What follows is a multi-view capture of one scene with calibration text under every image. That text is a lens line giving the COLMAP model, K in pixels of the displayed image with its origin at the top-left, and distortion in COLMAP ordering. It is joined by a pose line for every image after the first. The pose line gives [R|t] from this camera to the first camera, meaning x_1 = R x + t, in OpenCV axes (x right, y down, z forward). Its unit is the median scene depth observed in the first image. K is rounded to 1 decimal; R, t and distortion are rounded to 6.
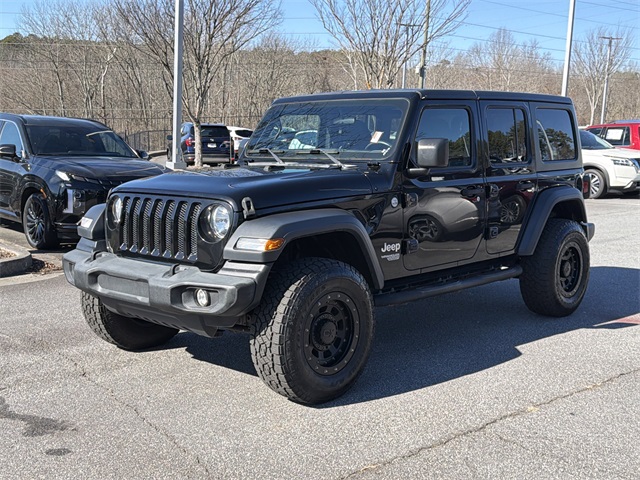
lens RADIAL K [[782.1, 0, 319.2], [0, 782.1, 250.7], [0, 0, 1]] dist [0.160688, -0.013729]
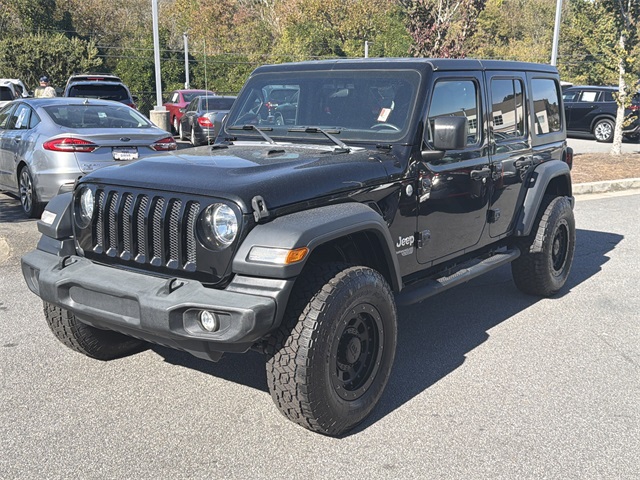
lens RADIAL K [[724.6, 0, 320.0], [0, 724.6, 240.0], [0, 0, 1]] dist [0.215944, -0.547308]
pose [[0.994060, -0.018529, 0.107240, -0.106379], [0.011964, 0.998033, 0.061538, -0.065797], [-0.108169, -0.059889, 0.992327, 0.220244]]
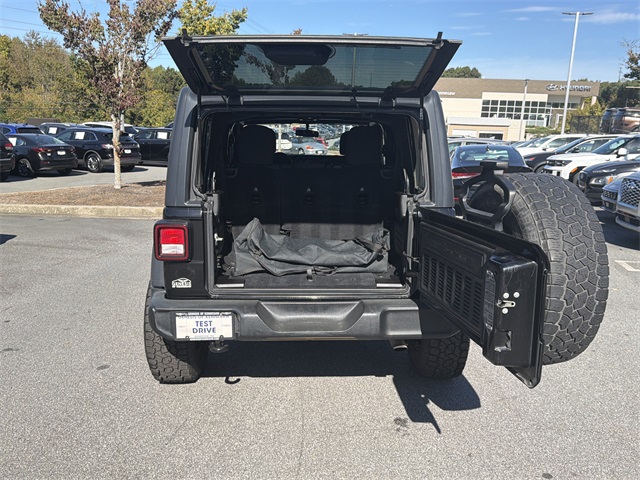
lens RADIAL K [[572.2, 0, 323.7], [0, 572.2, 229.4], [0, 0, 1]] dist [0.121979, -0.225639]
pose [[0.638187, -0.125655, 0.759558, -0.876876], [0.103606, 0.991634, 0.076997, -0.098912], [-0.762879, 0.029556, 0.645866, 0.472903]]
